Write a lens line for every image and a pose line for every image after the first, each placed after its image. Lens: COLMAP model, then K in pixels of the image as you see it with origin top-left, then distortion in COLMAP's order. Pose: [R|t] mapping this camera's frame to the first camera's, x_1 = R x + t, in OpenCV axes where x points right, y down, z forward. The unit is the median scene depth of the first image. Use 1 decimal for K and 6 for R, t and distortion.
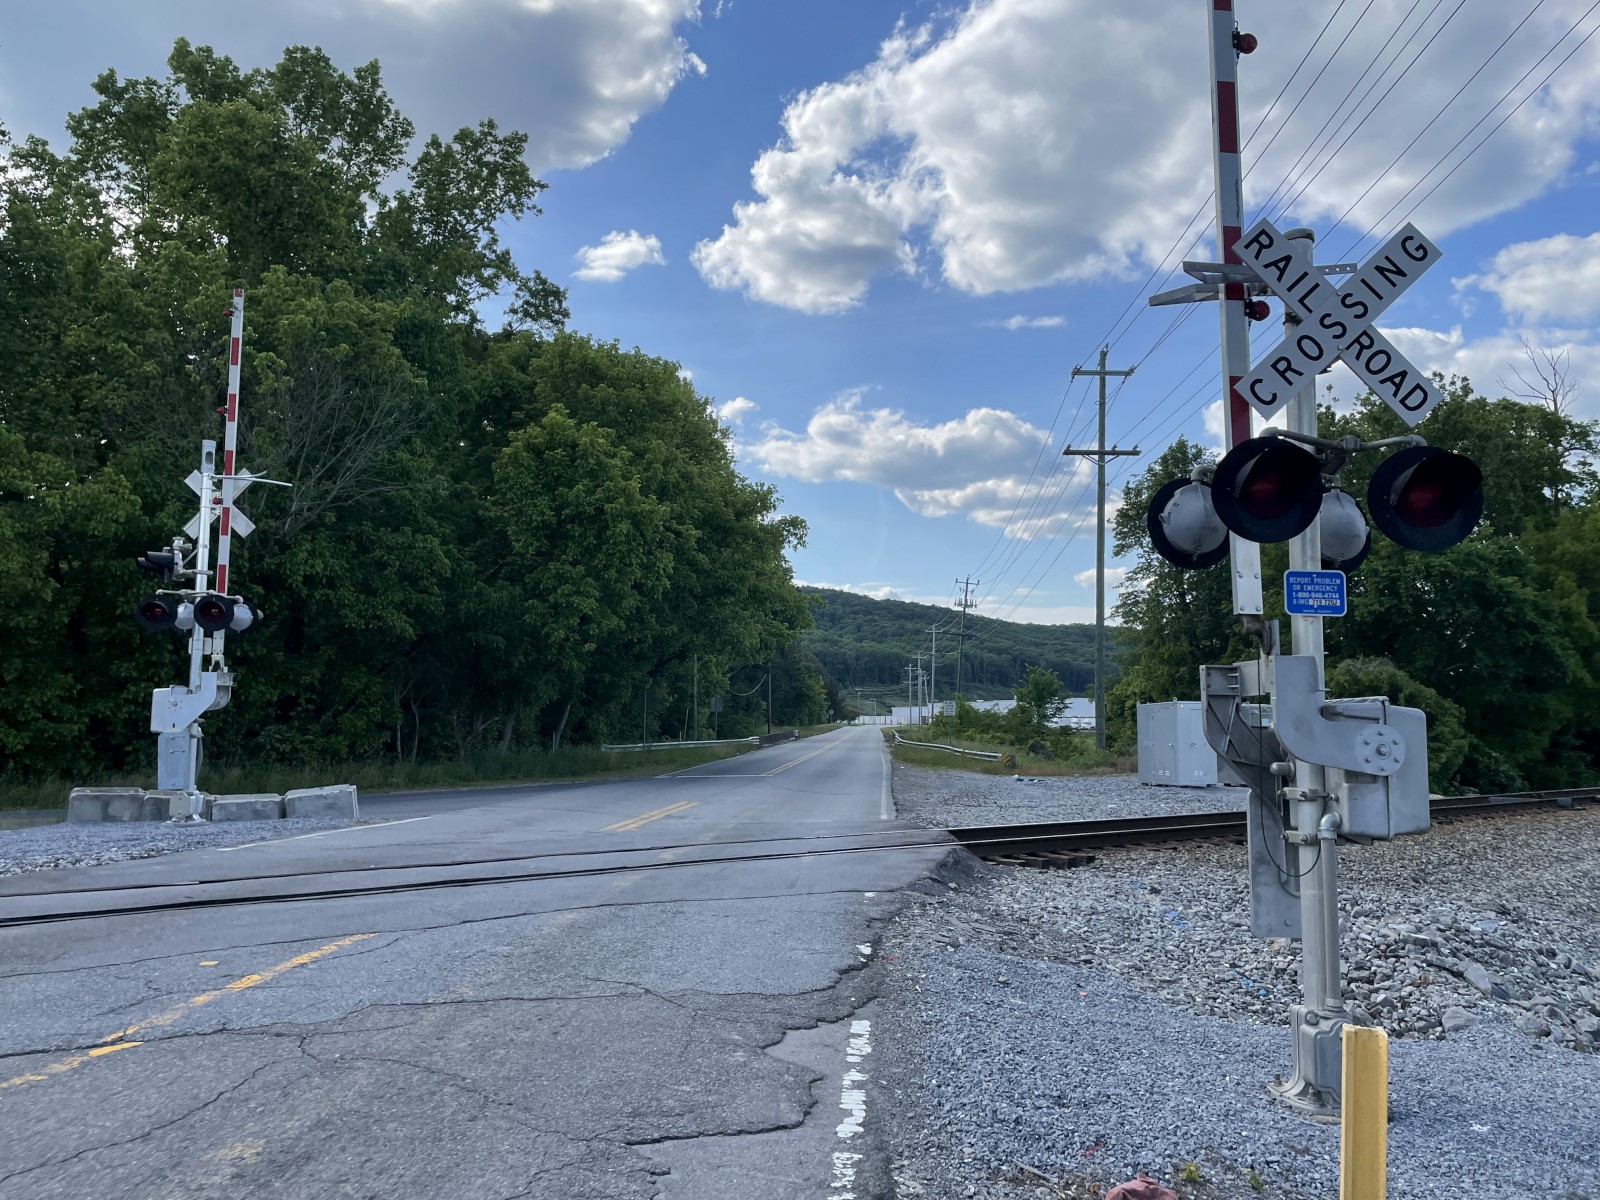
lens RADIAL K [[1270.5, 0, 795.1], [0, 1270.5, 582.3], [0, 0, 1]] dist [0.087151, -0.099824]
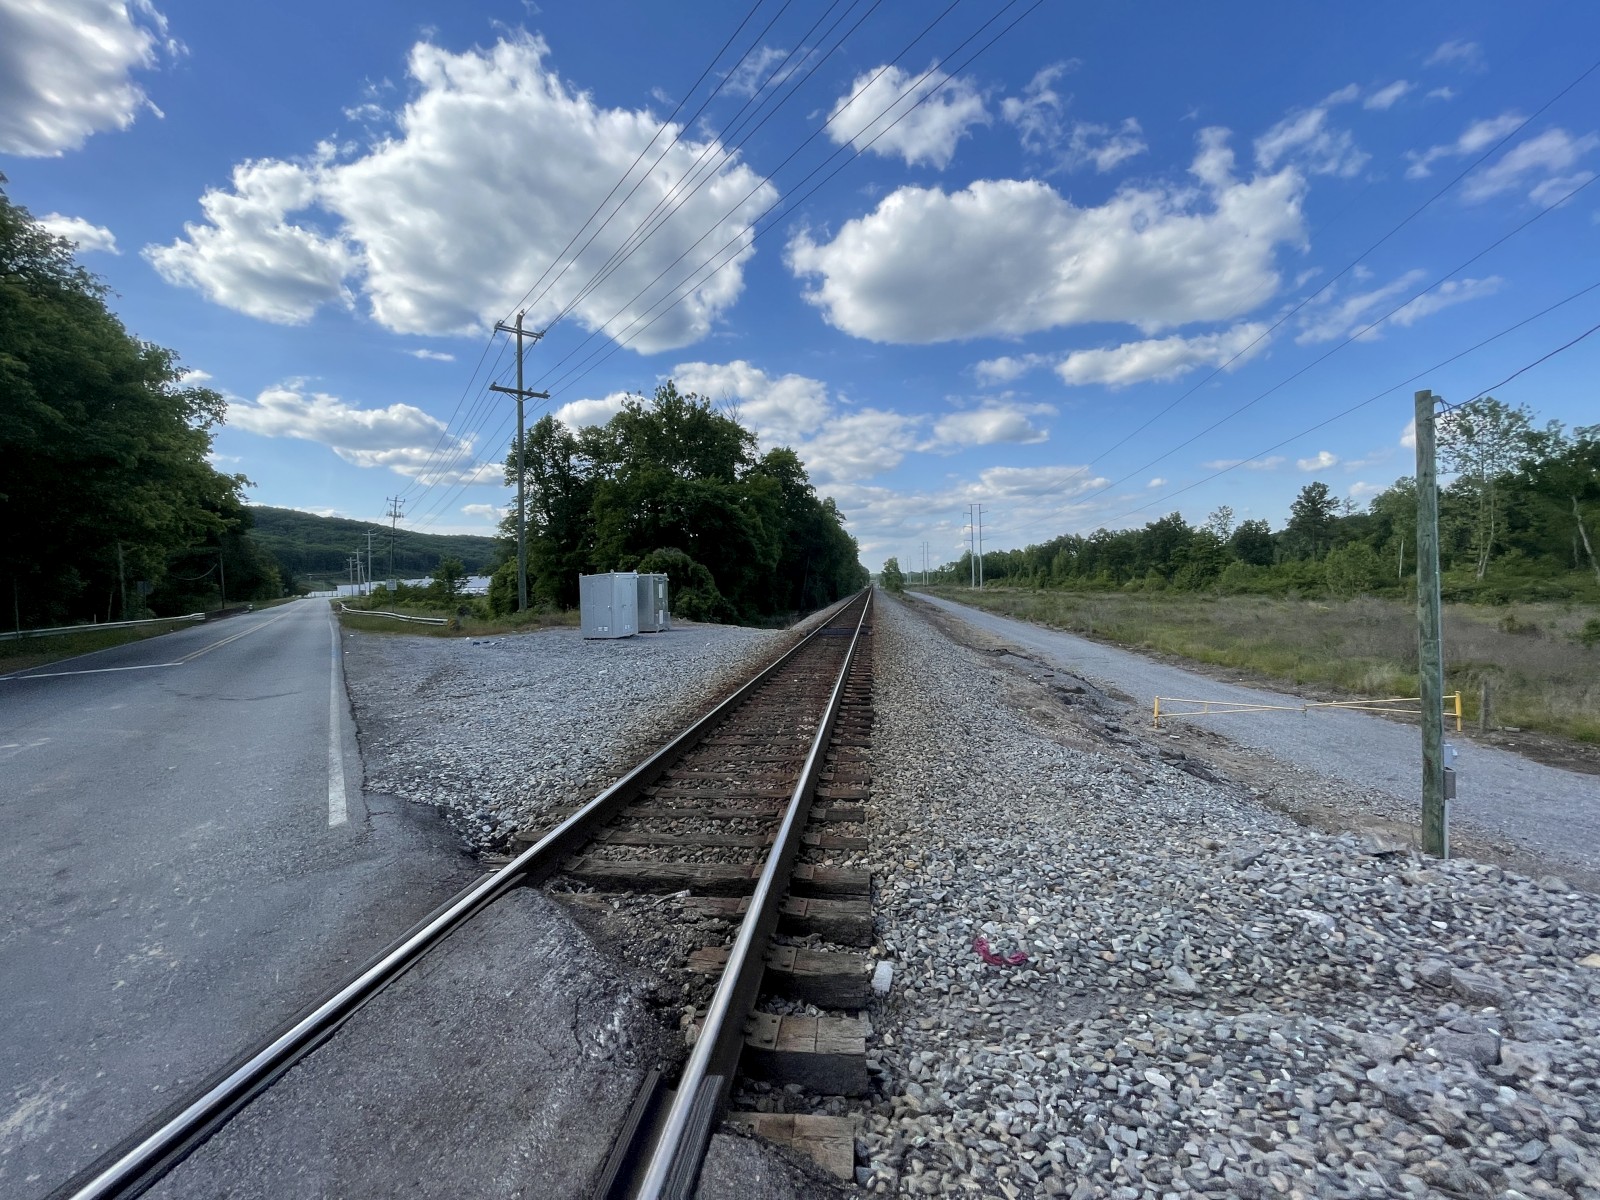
lens RADIAL K [[654.2, 0, 802.6], [0, 654.2, 580.7], [0, 0, 1]] dist [0.005405, -0.001233]
pose [[0.768814, -0.026848, 0.638908, 0.028128], [-0.036784, 0.995607, 0.086100, 0.037152], [-0.638413, -0.089697, 0.764449, 0.372671]]
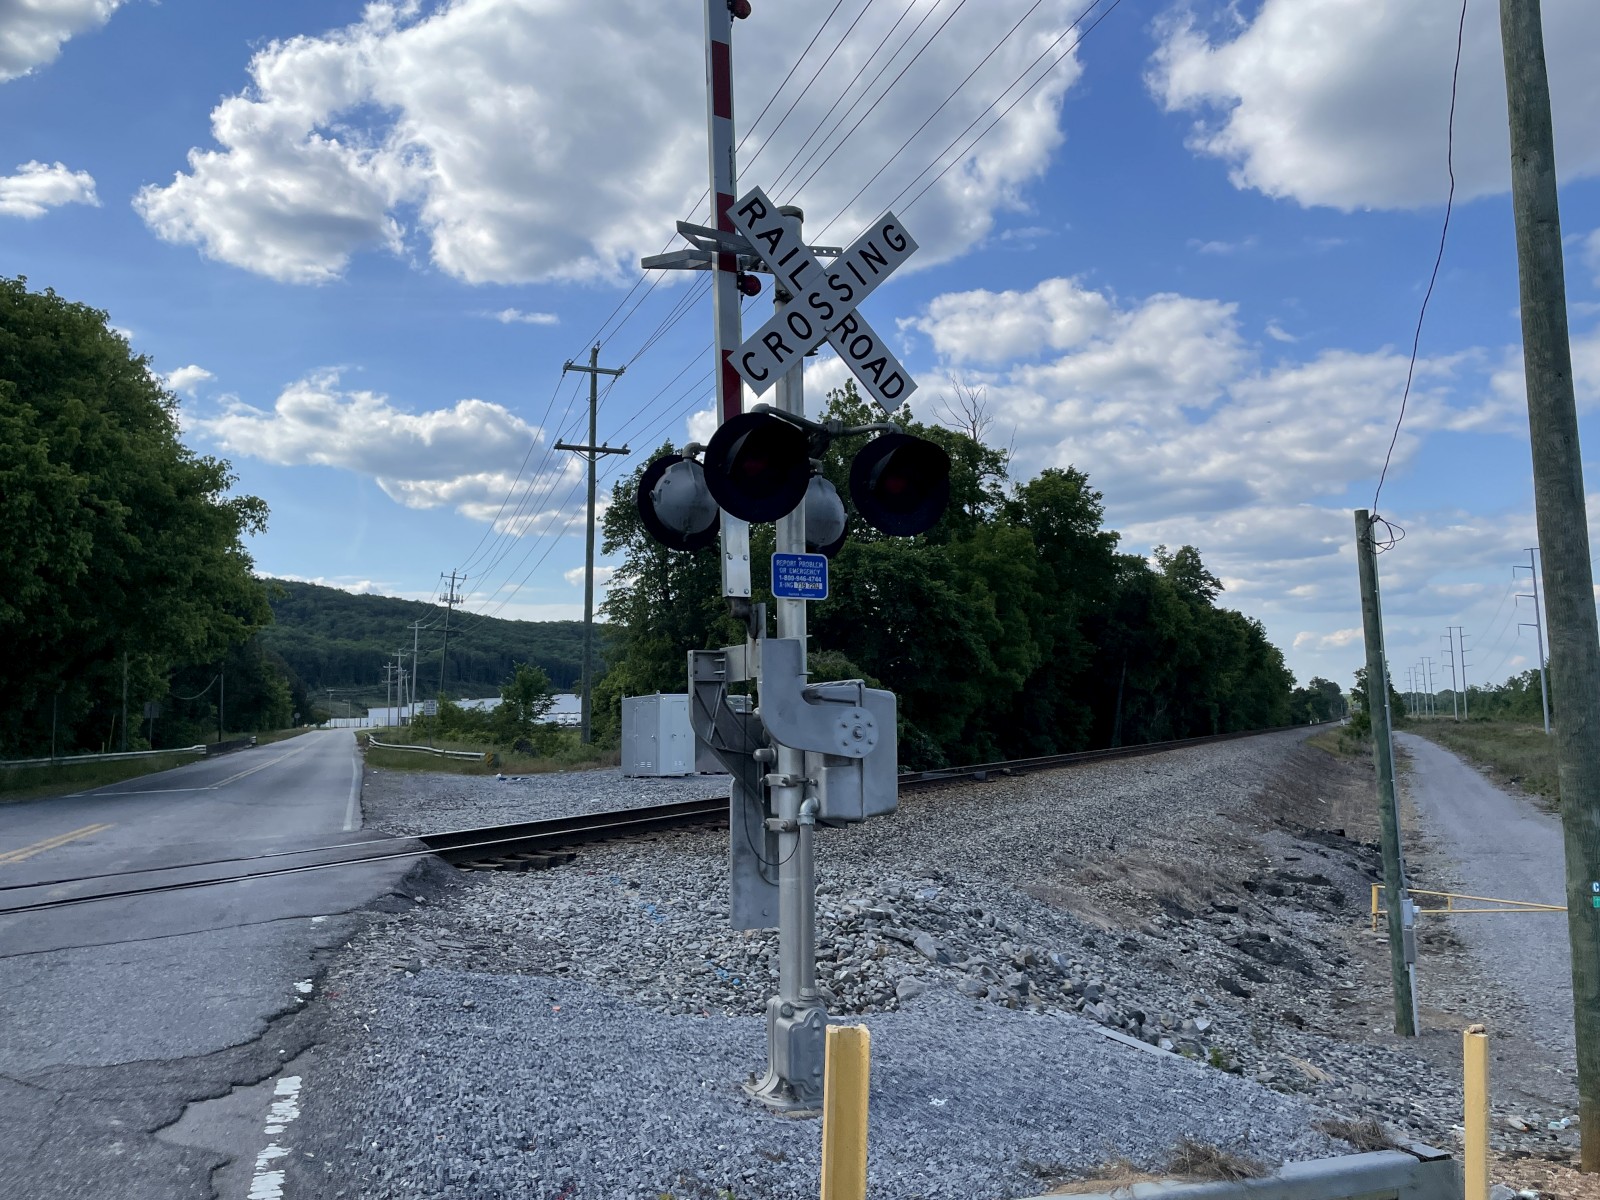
lens RADIAL K [[1270.5, 0, 801.5], [0, 1270.5, 580.0], [0, 0, 1]] dist [0.087151, -0.099824]
pose [[0.920930, 0.018799, 0.389275, 0.004755], [-0.018960, 0.999814, -0.003428, 0.002756], [-0.389267, -0.004223, 0.921115, 0.018487]]
